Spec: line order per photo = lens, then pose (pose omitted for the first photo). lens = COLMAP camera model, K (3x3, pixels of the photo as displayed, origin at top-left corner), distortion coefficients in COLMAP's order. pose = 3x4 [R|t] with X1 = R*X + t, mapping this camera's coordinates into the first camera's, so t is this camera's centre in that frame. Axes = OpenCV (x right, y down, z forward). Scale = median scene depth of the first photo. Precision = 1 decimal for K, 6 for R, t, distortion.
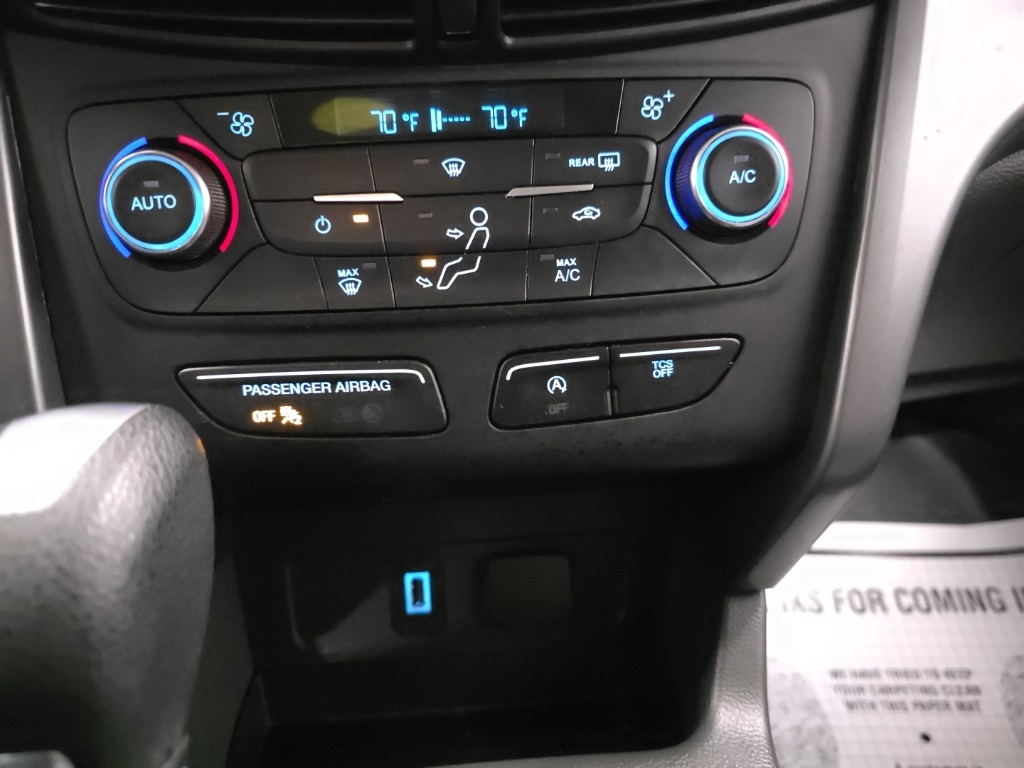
lens RADIAL K [[682.0, 0, 512.3], [0, 682.0, 408.2], [0, 0, 1]] dist [0.001467, -0.022743]
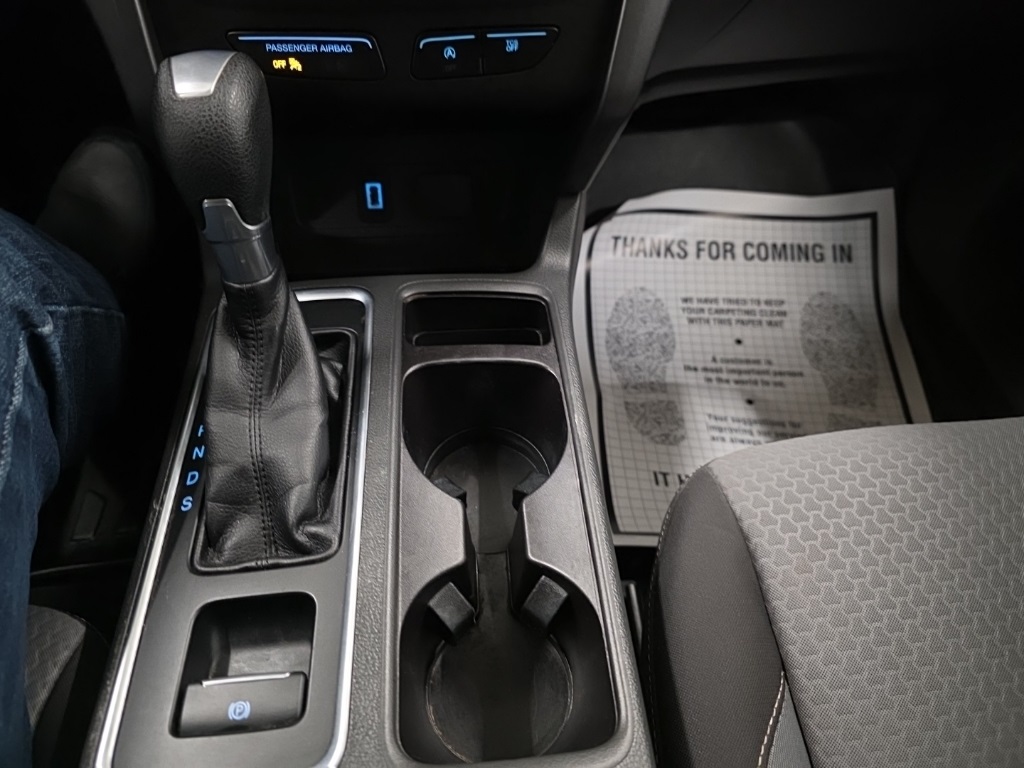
lens RADIAL K [[677.3, 0, 510.5], [0, 677.3, 366.8], [0, 0, 1]] dist [0.008316, -0.002749]
pose [[0.998057, 0.019492, 0.059184, 0.047010], [-0.040381, 0.925700, 0.376098, 0.017465], [-0.047455, -0.377757, 0.924688, -0.317335]]
